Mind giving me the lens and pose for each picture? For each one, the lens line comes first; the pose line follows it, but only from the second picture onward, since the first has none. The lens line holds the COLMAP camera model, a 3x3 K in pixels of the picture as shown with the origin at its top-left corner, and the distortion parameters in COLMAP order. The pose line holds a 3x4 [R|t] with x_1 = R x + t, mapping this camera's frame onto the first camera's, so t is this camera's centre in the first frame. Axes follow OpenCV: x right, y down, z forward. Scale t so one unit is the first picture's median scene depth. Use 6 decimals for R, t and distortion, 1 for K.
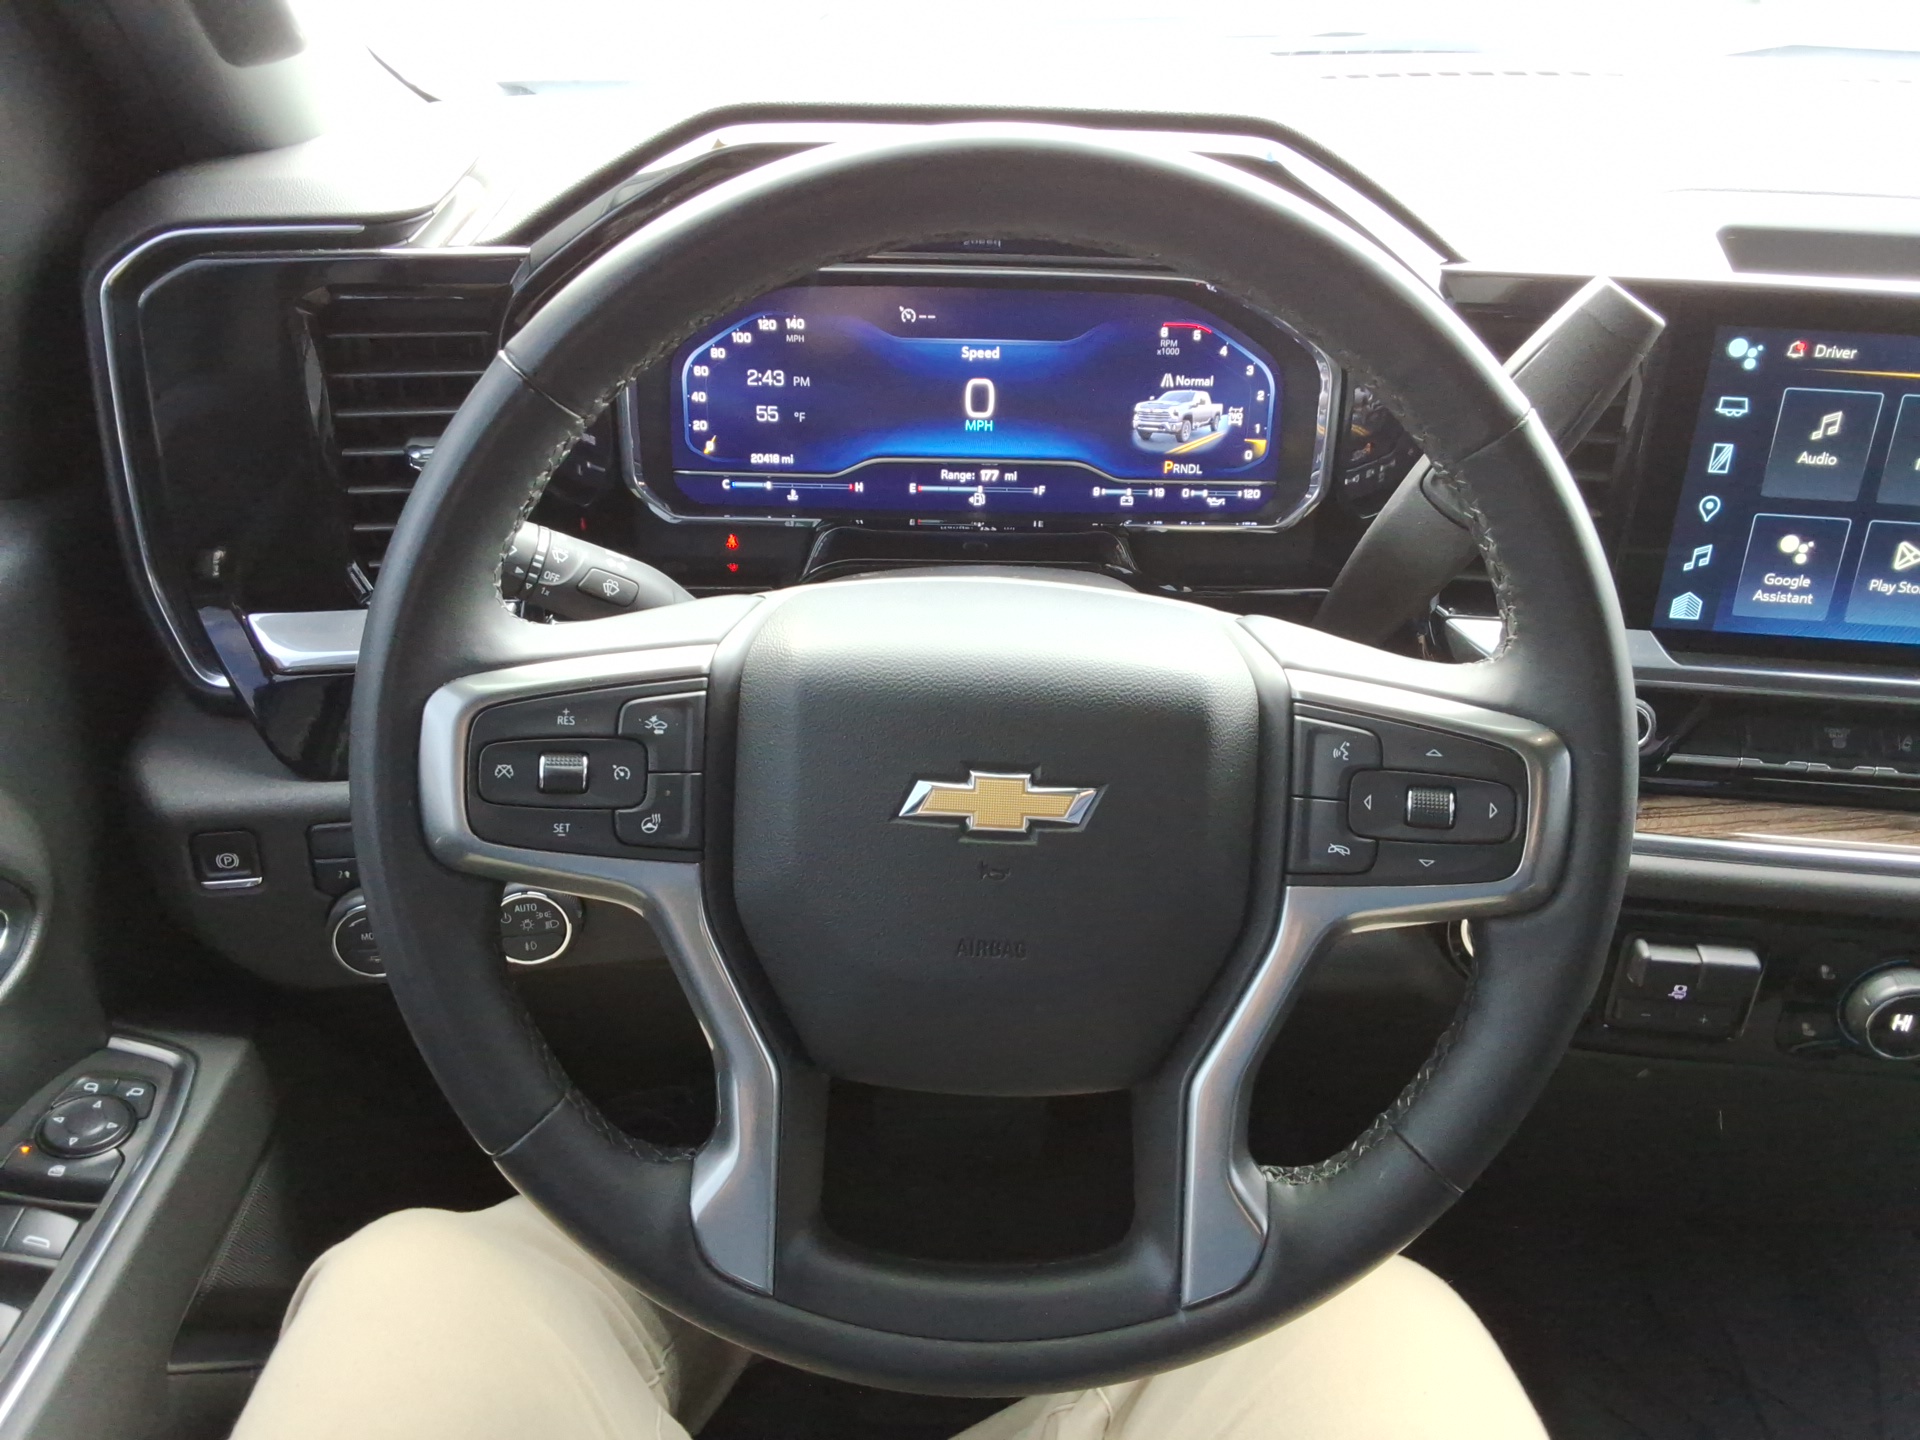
lens RADIAL K [[1542.2, 0, 976.0], [0, 1542.2, 701.8], [0, 0, 1]] dist [0.127379, -0.201106]
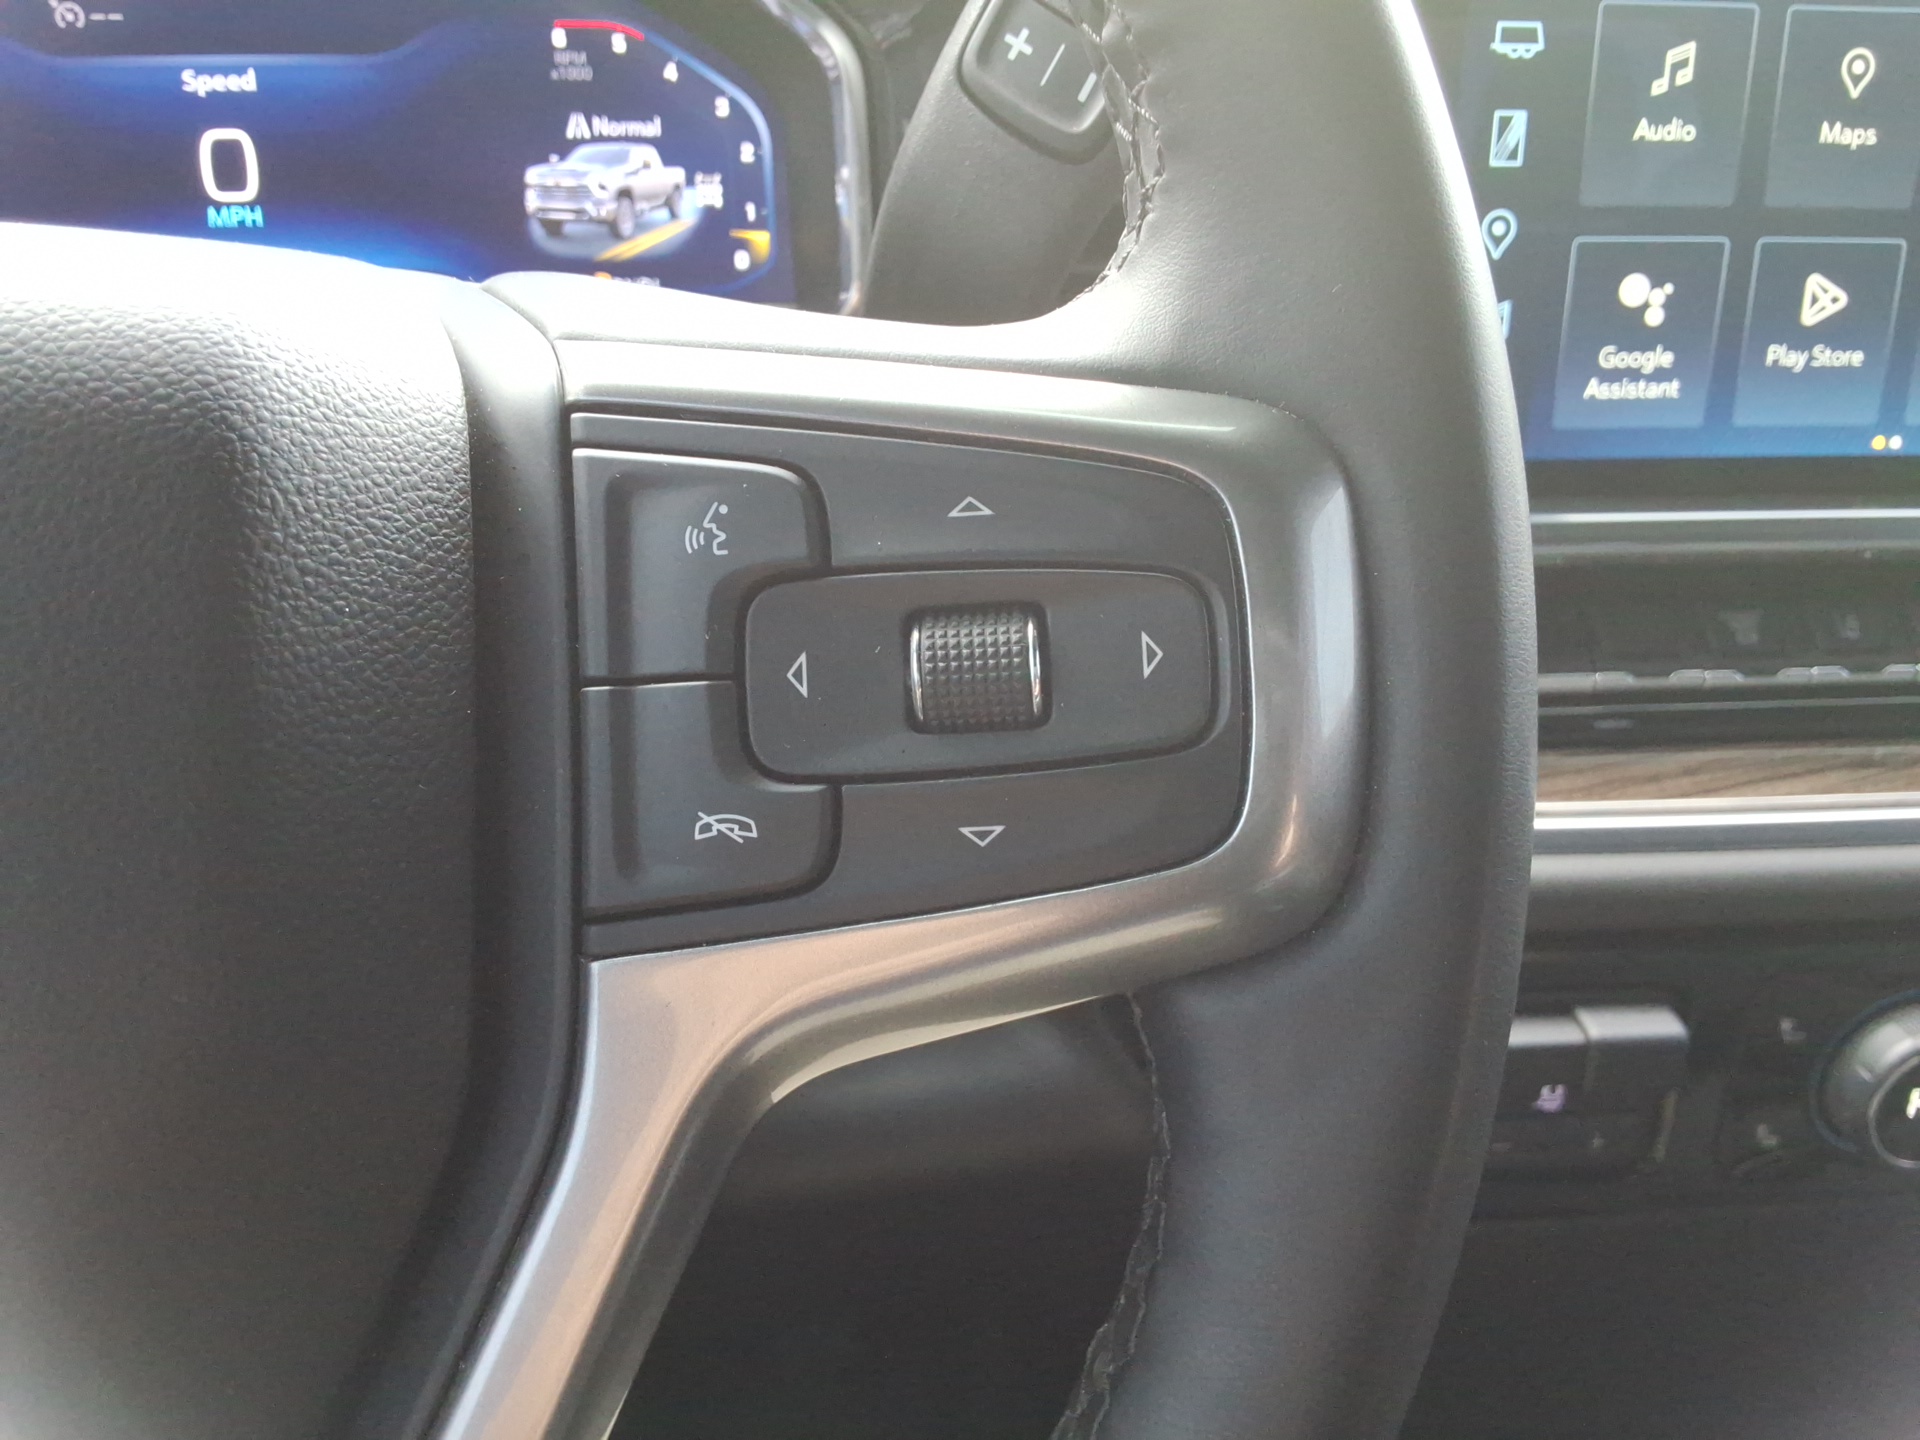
lens RADIAL K [[1665.9, 0, 958.2], [0, 1665.9, 688.2], [0, 0, 1]] dist [0.095045, -0.170023]
pose [[0.981672, -0.088344, 0.168866, 0.156067], [0.103242, 0.991306, -0.081568, 0.069380], [-0.160192, 0.097507, 0.982258, 0.445723]]
